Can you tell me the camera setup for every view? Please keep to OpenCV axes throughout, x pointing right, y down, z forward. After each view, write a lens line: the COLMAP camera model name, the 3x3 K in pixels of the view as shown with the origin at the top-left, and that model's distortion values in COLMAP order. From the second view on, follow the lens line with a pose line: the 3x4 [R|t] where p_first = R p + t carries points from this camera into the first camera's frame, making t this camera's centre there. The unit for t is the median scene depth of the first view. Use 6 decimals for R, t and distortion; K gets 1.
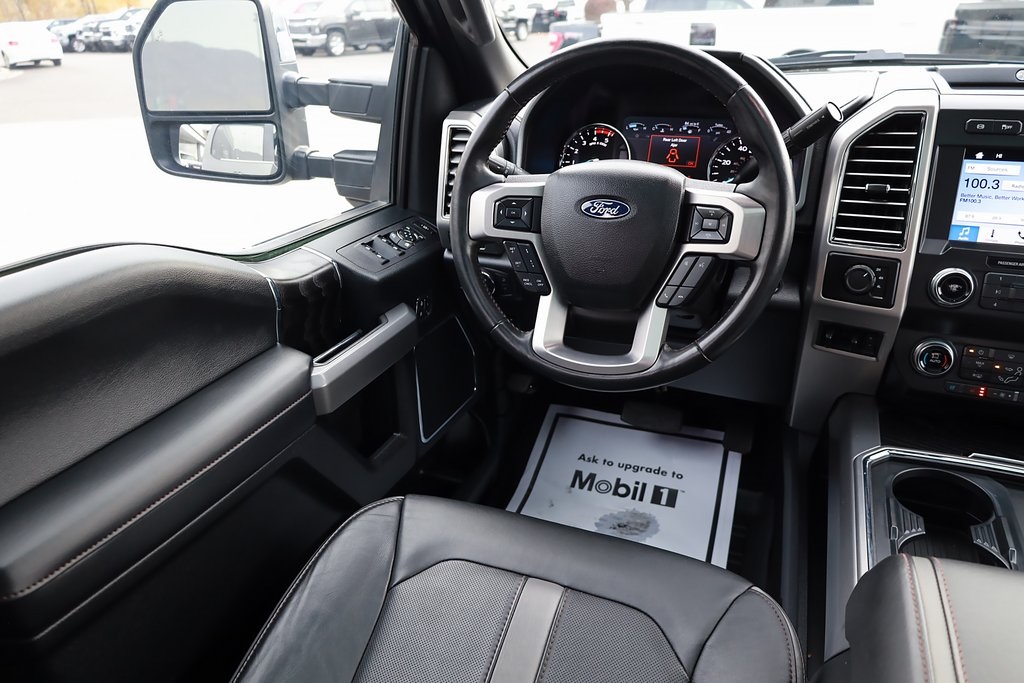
lens RADIAL K [[704.3, 0, 512.0], [0, 704.3, 341.5], [0, 0, 1]] dist [-0.003510, -0.001266]
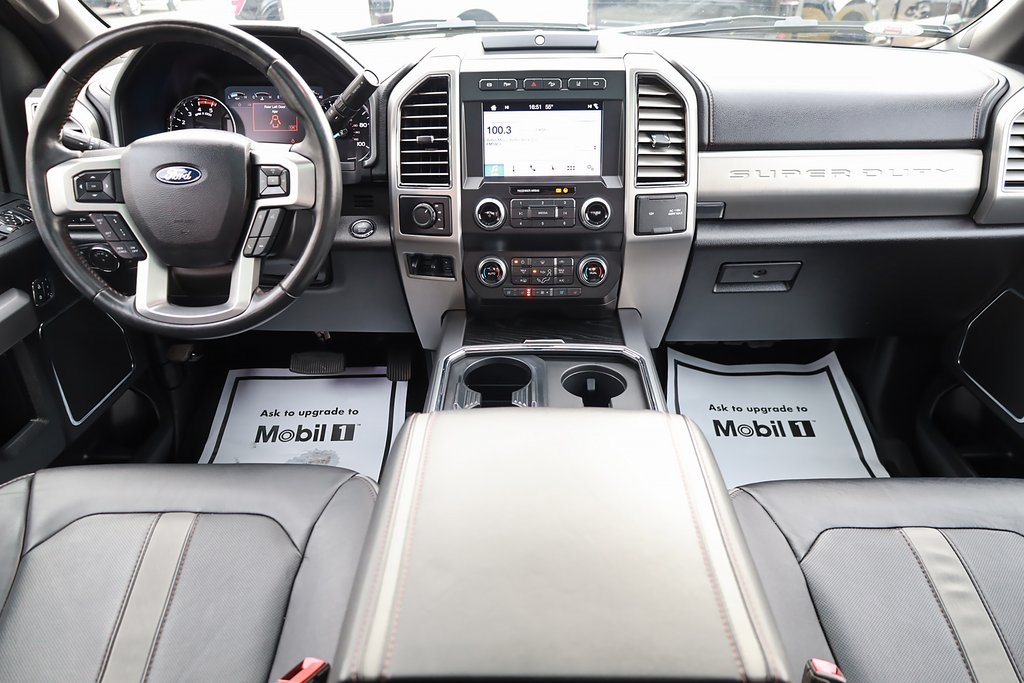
lens RADIAL K [[708.9, 0, 512.0], [0, 708.9, 341.5], [0, 0, 1]] dist [-0.002627, -0.005371]
pose [[0.929052, -0.162286, 0.332453, 0.192514], [0.145900, 0.986539, 0.073852, 0.059892], [-0.339963, -0.020108, 0.940224, -0.216719]]
